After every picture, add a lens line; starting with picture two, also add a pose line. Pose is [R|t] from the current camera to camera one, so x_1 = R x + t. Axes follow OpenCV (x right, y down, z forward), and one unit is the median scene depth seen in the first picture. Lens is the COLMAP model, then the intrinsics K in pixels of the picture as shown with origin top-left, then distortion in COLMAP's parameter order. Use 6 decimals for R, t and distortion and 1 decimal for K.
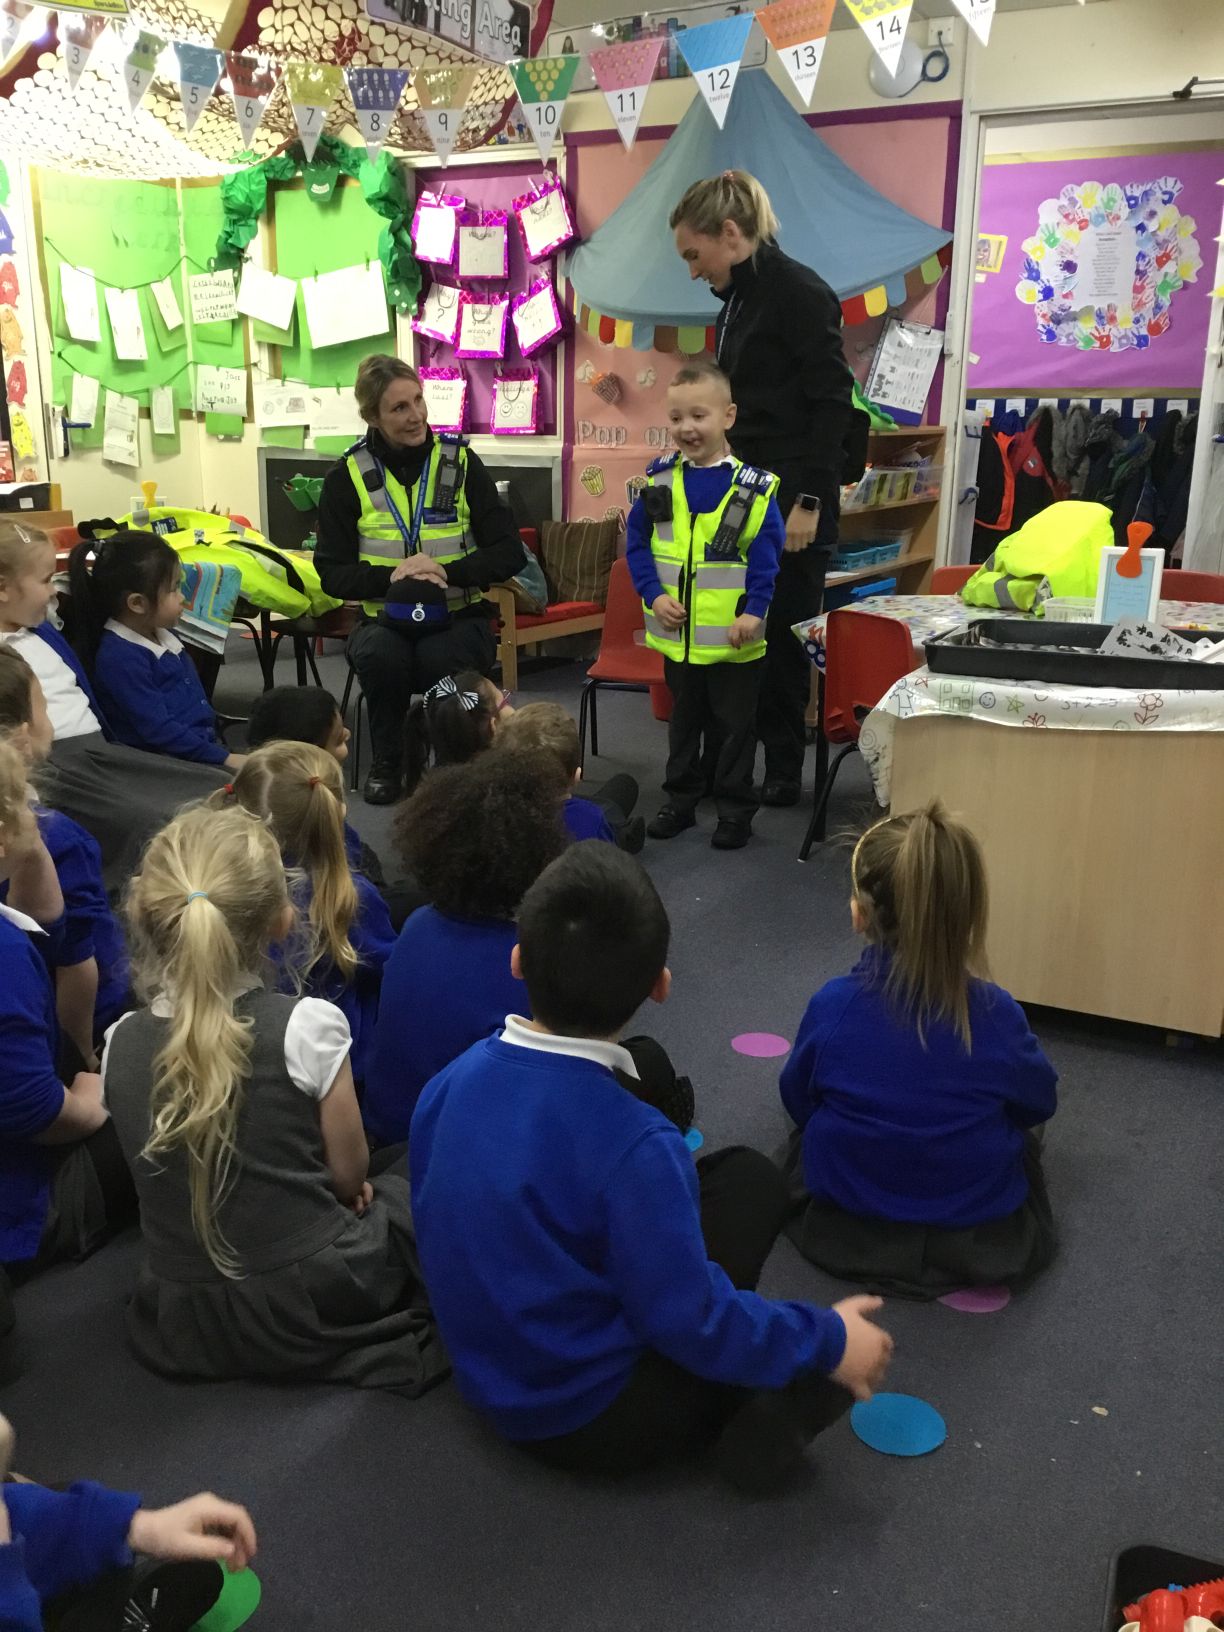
lens RADIAL K [[1475.2, 0, 608.3], [0, 1475.2, 813.2], [0, 0, 1]] dist [0.084143, -0.121691]
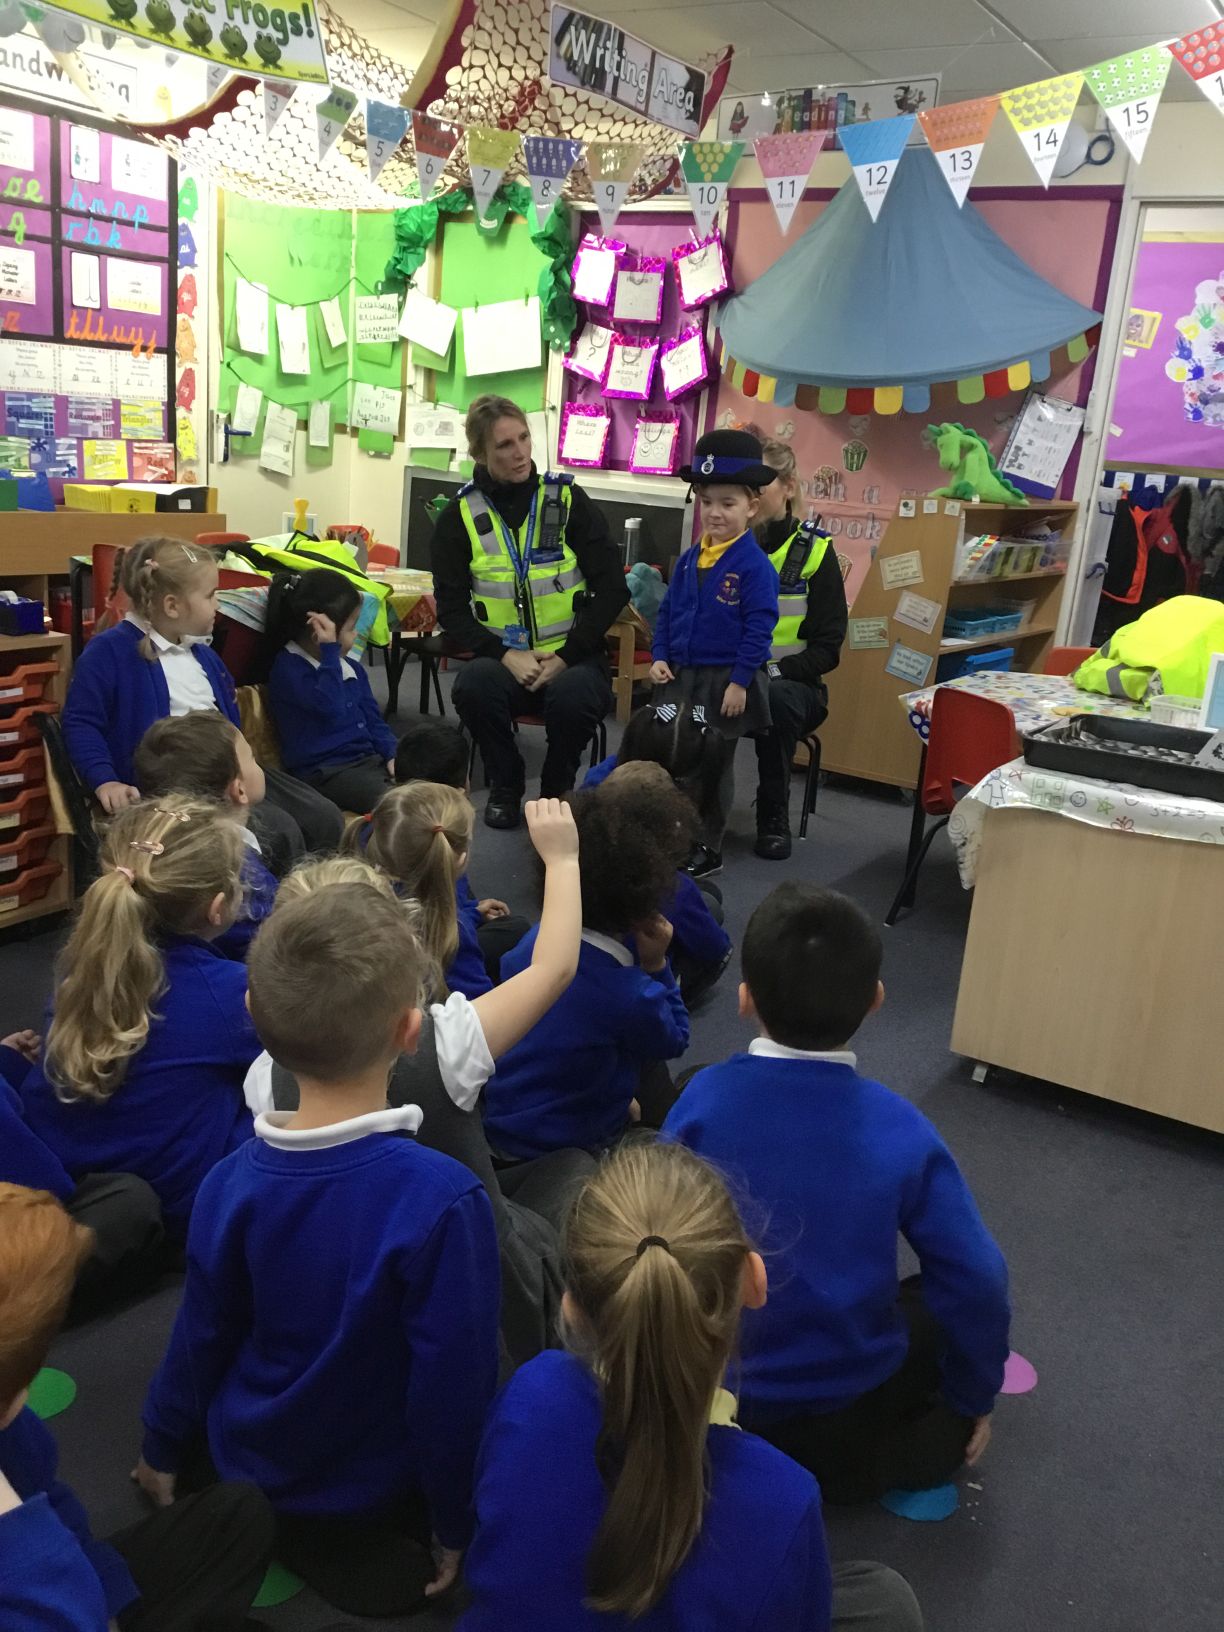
lens RADIAL K [[1475.2, 0, 608.3], [0, 1475.2, 813.2], [0, 0, 1]] dist [0.084143, -0.121691]
pose [[0.992958, 0.094673, -0.071212, 0.002224], [-0.095459, 0.995403, -0.007716, -0.011122], [0.070154, 0.014460, 0.997431, -0.022259]]
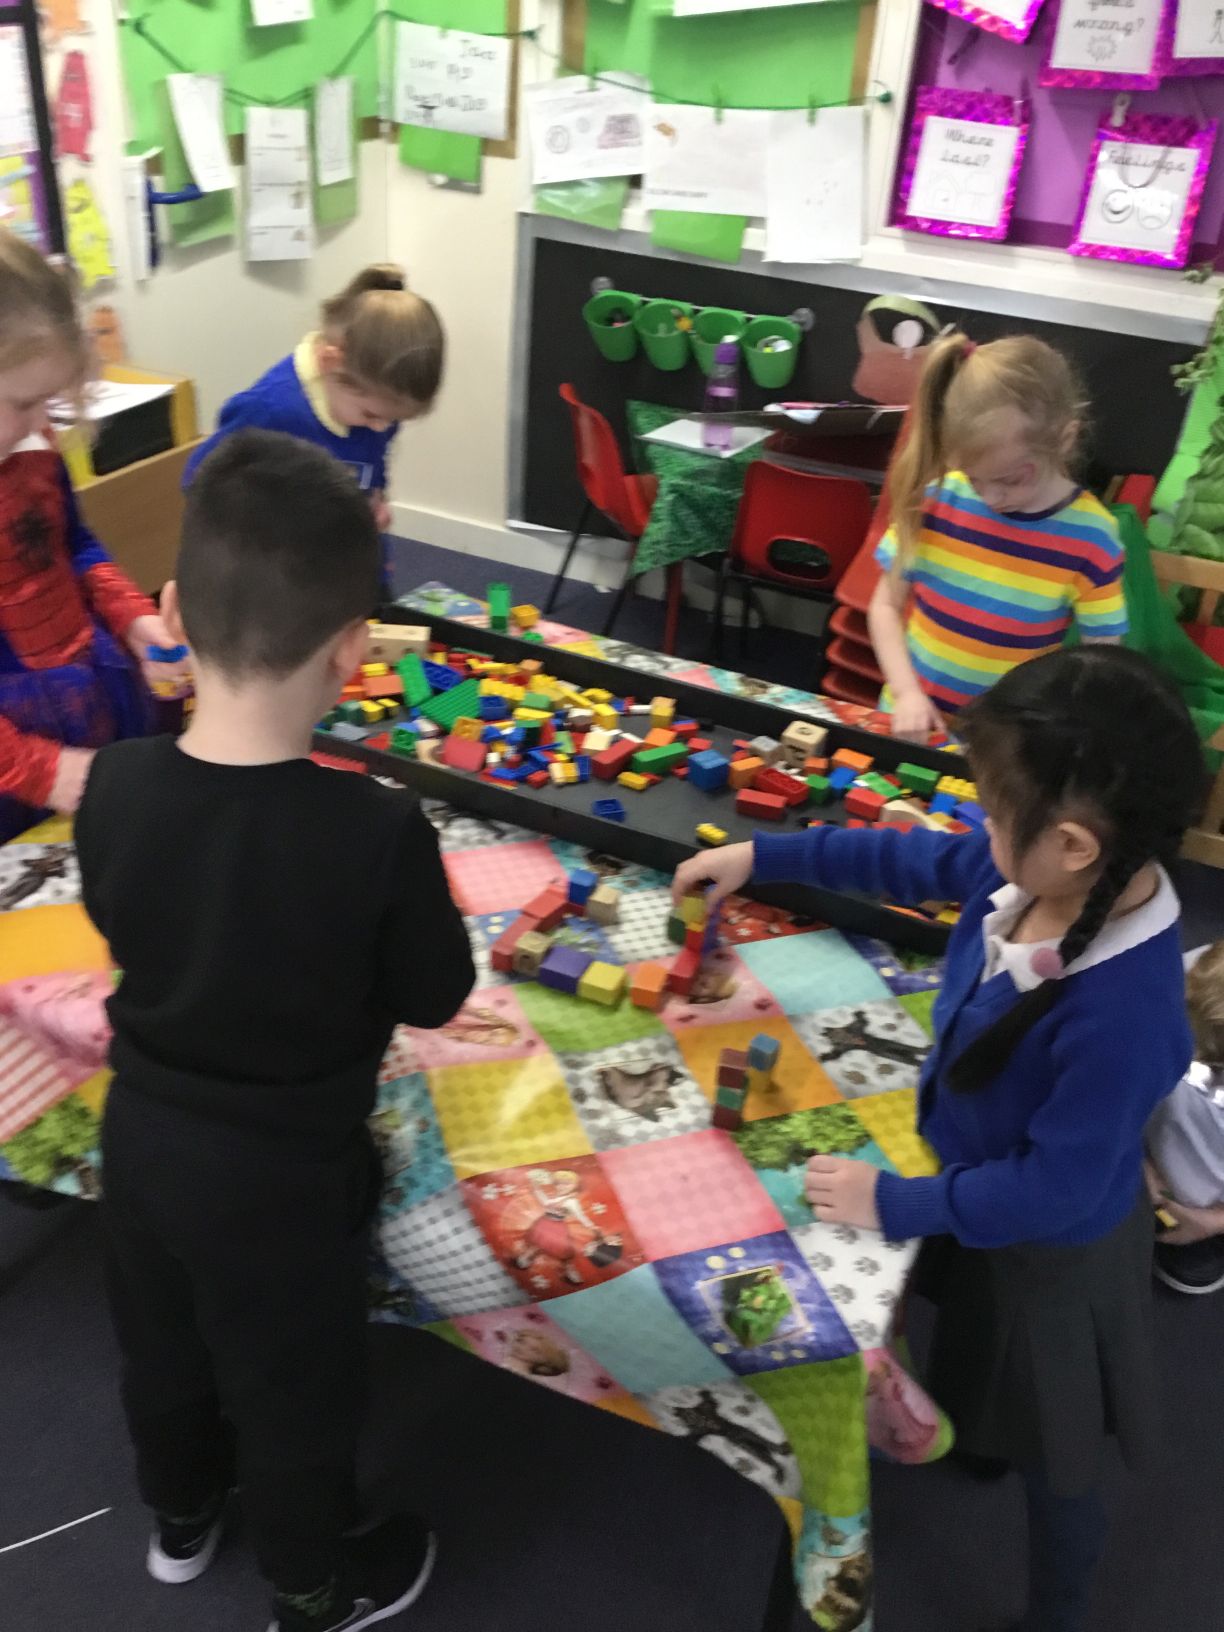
lens RADIAL K [[1475.2, 0, 608.3], [0, 1475.2, 813.2], [0, 0, 1]] dist [0.084143, -0.121691]
pose [[0.997449, 0.021628, 0.068024, -0.262898], [-0.040657, 0.955434, 0.292391, -0.223253], [-0.058668, -0.294410, 0.953877, 0.508953]]
